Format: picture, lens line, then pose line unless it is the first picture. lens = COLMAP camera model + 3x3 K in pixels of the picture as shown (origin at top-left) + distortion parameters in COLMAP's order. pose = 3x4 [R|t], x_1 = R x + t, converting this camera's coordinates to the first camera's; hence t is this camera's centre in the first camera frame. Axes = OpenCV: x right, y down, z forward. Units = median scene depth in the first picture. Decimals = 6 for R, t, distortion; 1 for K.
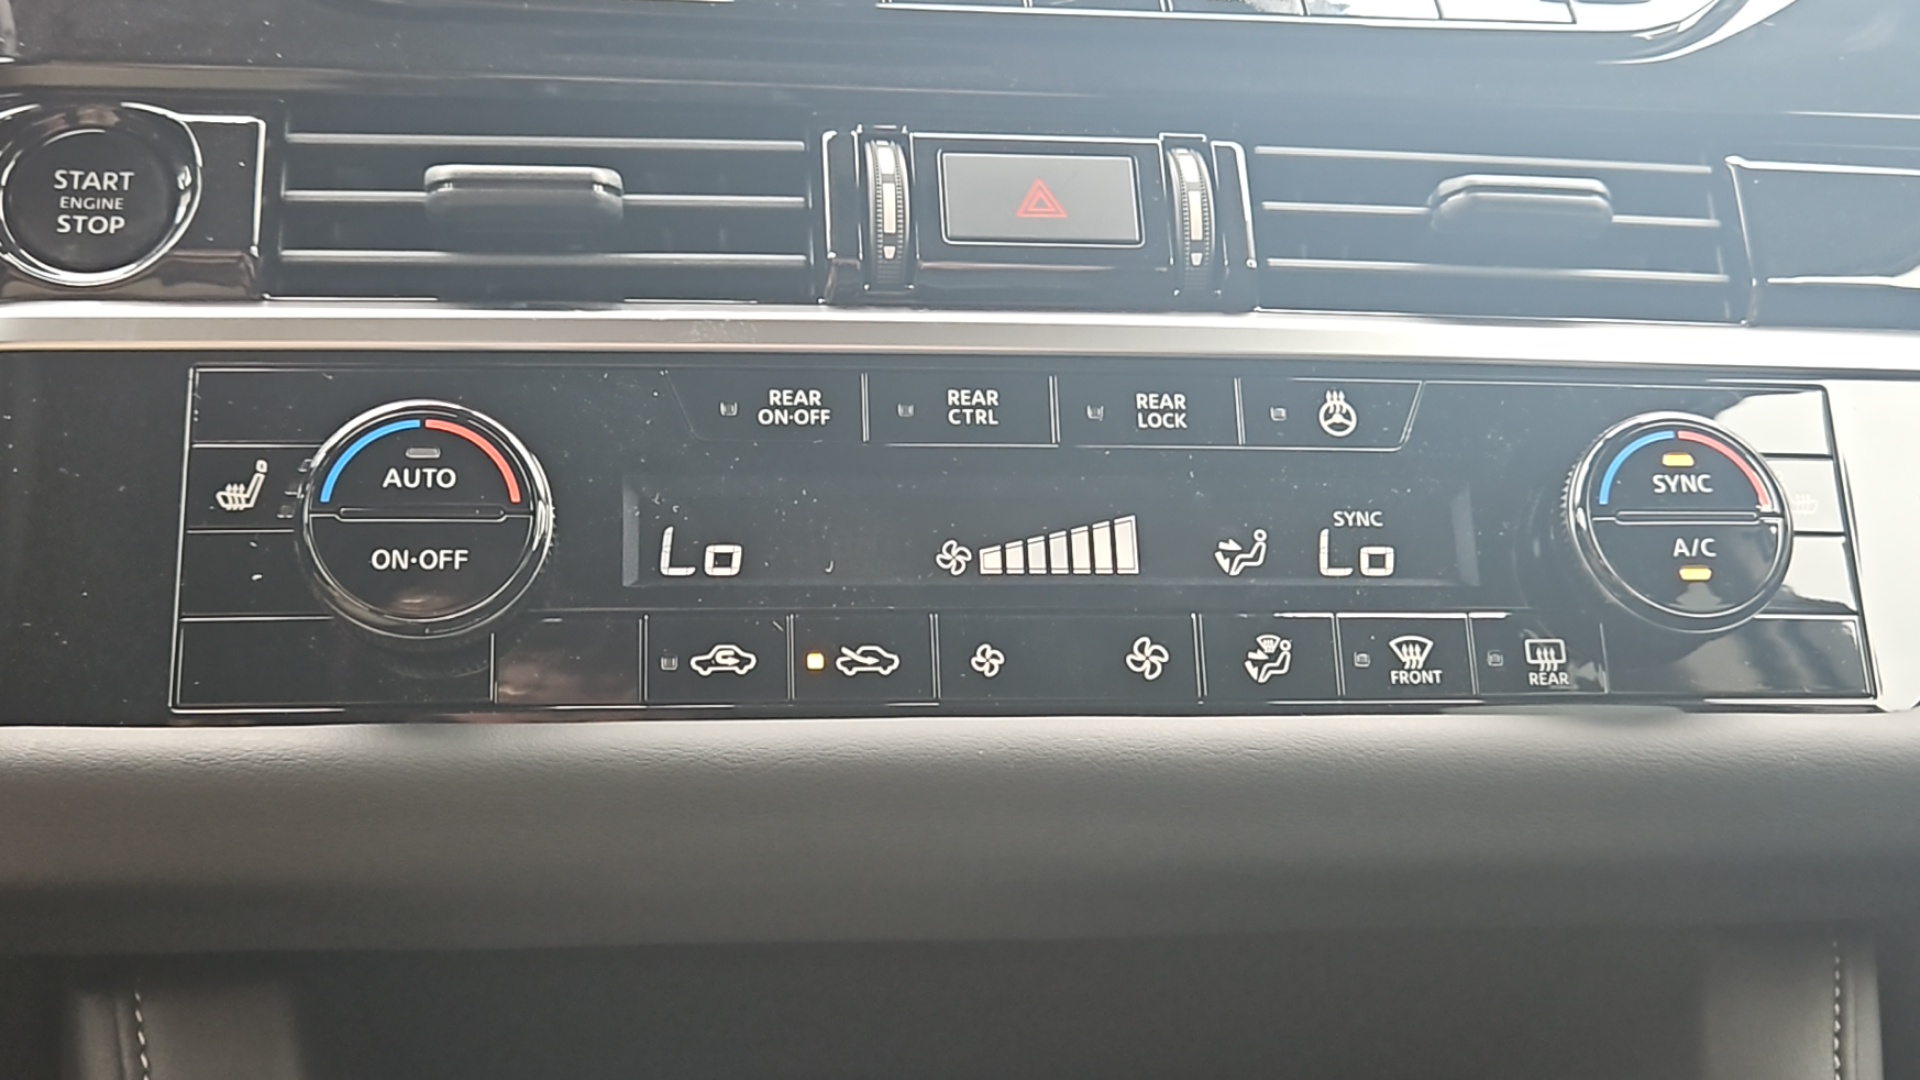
lens RADIAL K [[2237.5, 0, 960.0], [0, 2237.5, 540.0], [0, 0, 1]] dist [0.099992, -0.261636]
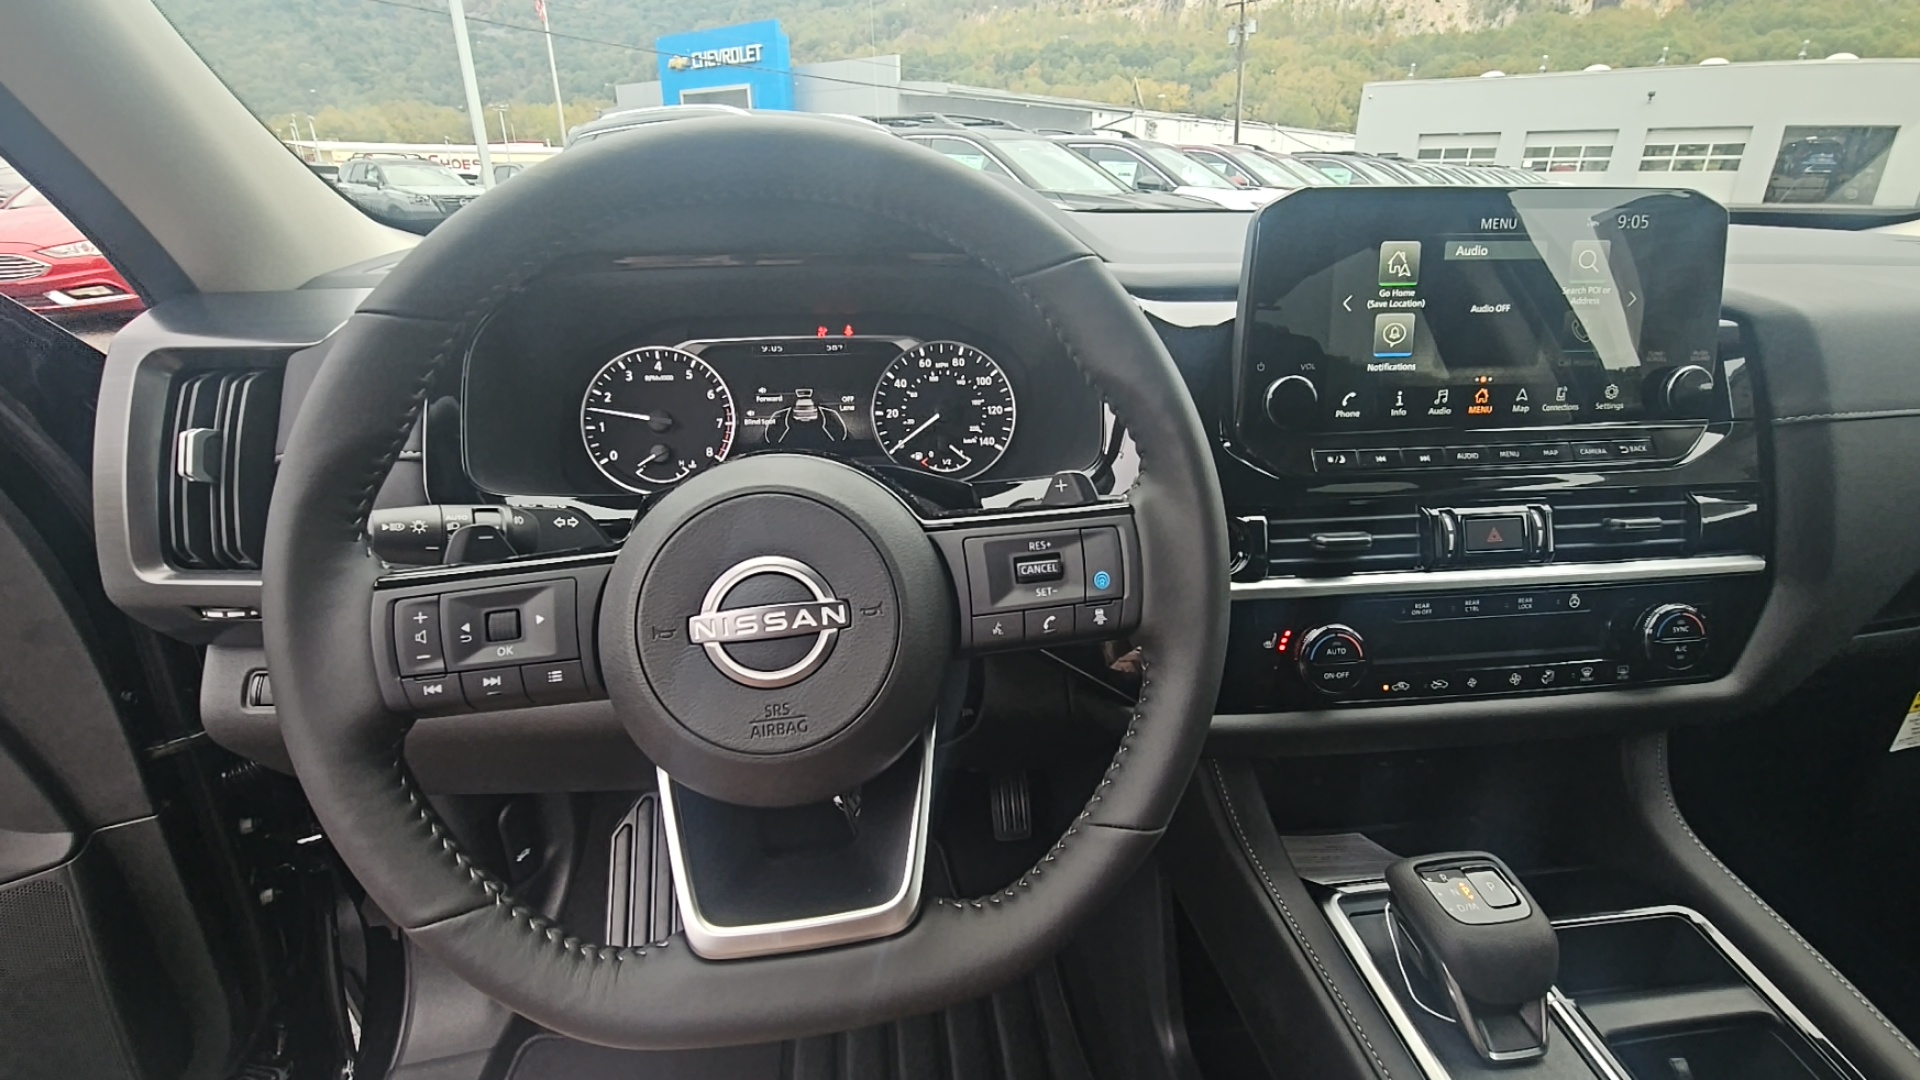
lens RADIAL K [[859.7, 0, 956.5], [0, 859.7, 533.2], [0, 0, 1]] dist [0.003943, -0.000738]
pose [[0.999783, 0.008109, -0.019164, -0.749728], [-0.000497, 0.930007, 0.367541, -0.640641], [0.020803, -0.367452, 0.929810, -0.173145]]
